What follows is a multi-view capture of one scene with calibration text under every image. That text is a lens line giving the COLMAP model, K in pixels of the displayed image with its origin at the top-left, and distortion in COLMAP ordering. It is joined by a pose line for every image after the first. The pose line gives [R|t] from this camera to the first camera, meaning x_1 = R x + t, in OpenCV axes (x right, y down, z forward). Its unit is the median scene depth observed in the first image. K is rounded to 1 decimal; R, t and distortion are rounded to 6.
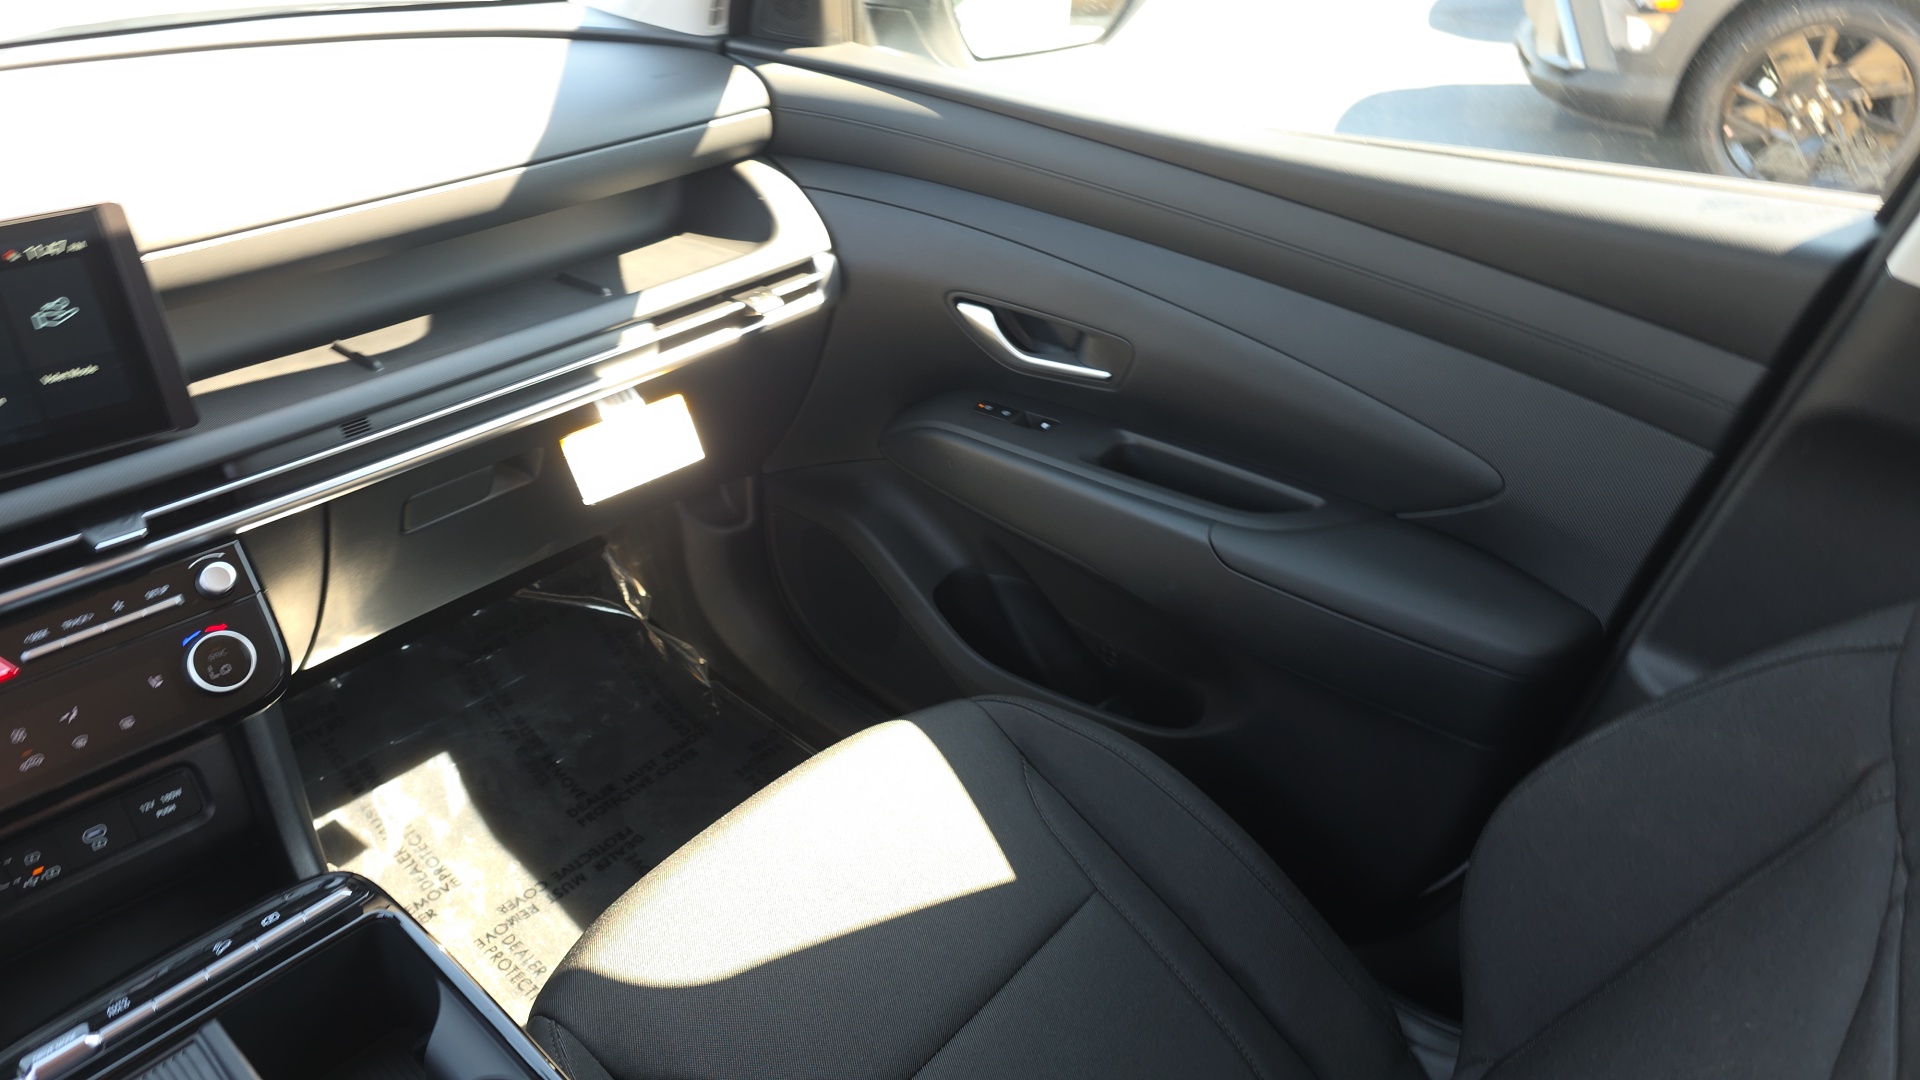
lens RADIAL K [[1296.4, 0, 896.8], [0, 1296.4, 515.9], [0, 0, 1]] dist [0.055590, -0.064366]
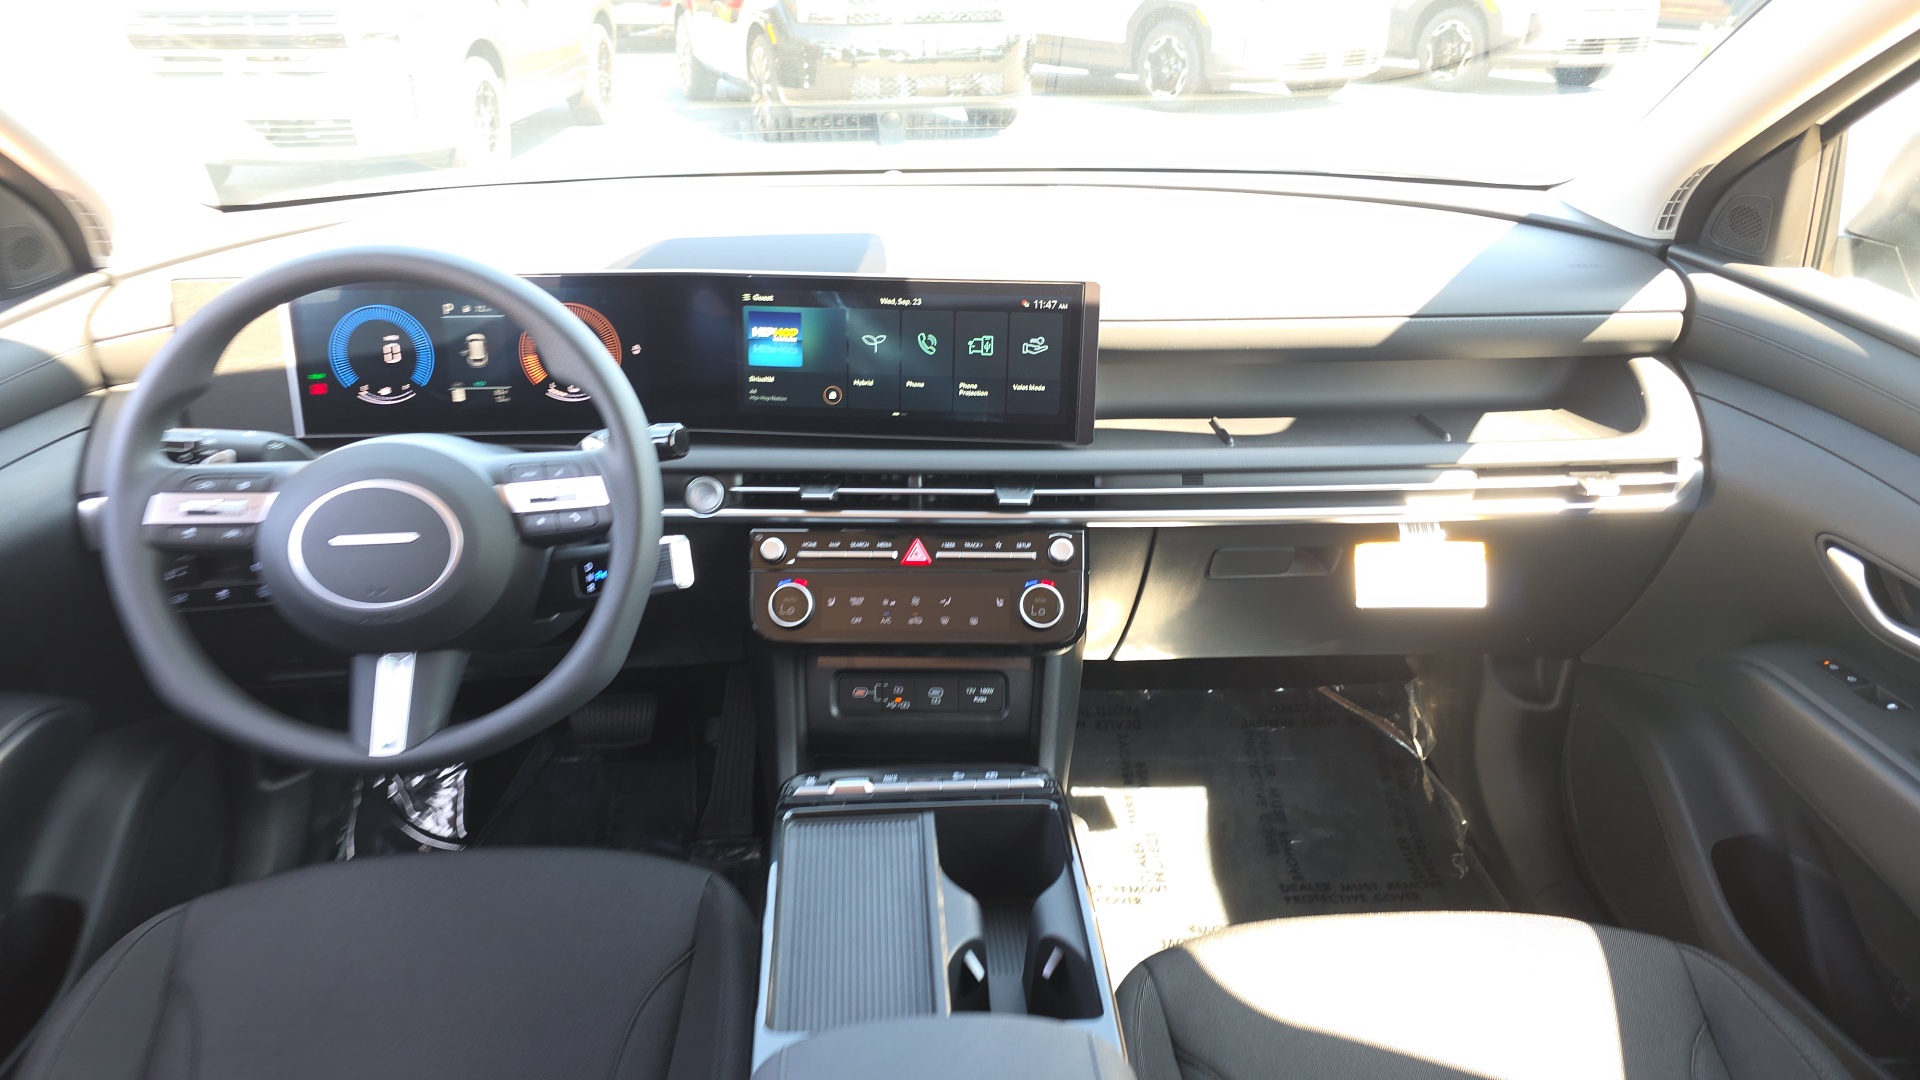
lens RADIAL K [[1296.4, 0, 922.5], [0, 1296.4, 509.4], [0, 0, 1]] dist [0.055590, -0.064366]
pose [[0.716202, 0.287360, -0.635986, 0.218355], [-0.358729, 0.933274, 0.017710, 0.032729], [0.598638, 0.215463, 0.771497, -0.147803]]
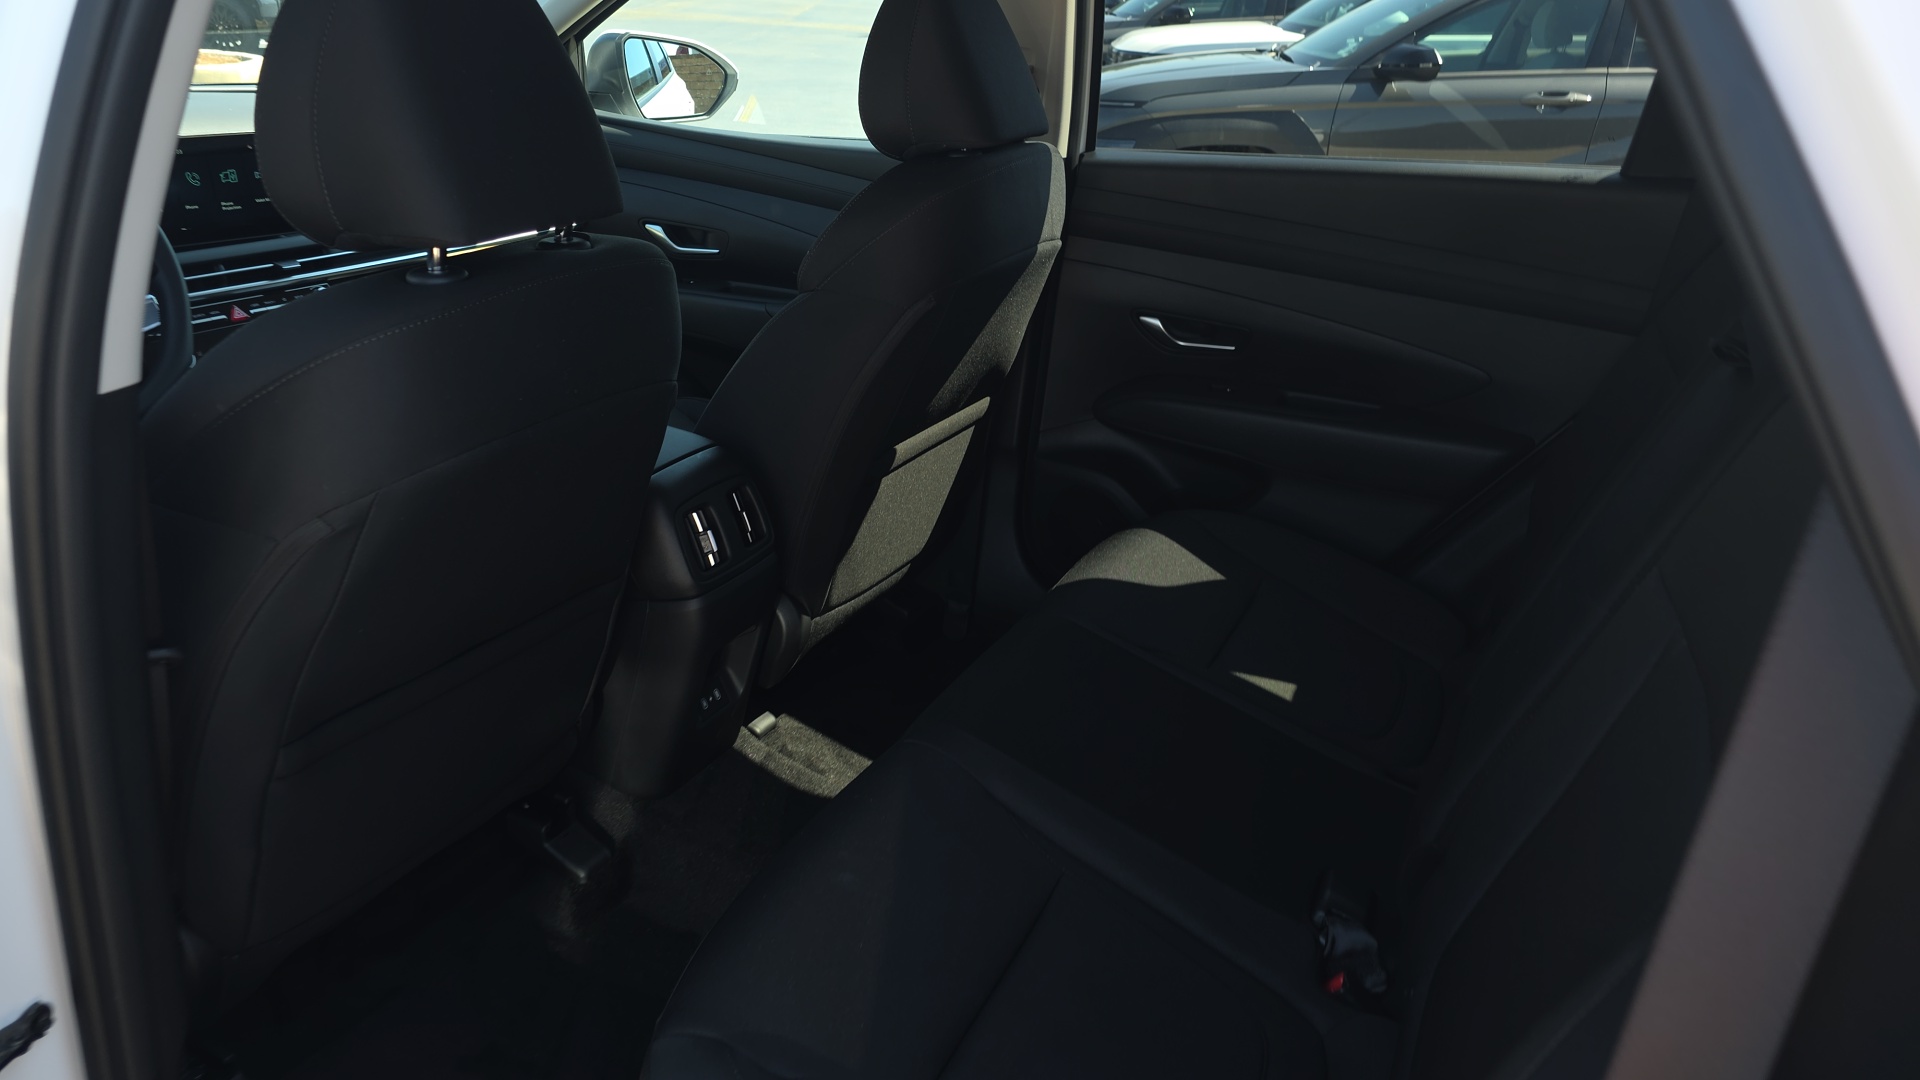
lens RADIAL K [[1296.4, 0, 927.7], [0, 1296.4, 514.5], [0, 0, 1]] dist [0.055590, -0.064366]
pose [[0.963469, -0.048331, 0.263422, -0.110025], [0.084892, 0.987975, -0.129226, 0.747211], [-0.254009, 0.146868, 0.955986, -1.290283]]
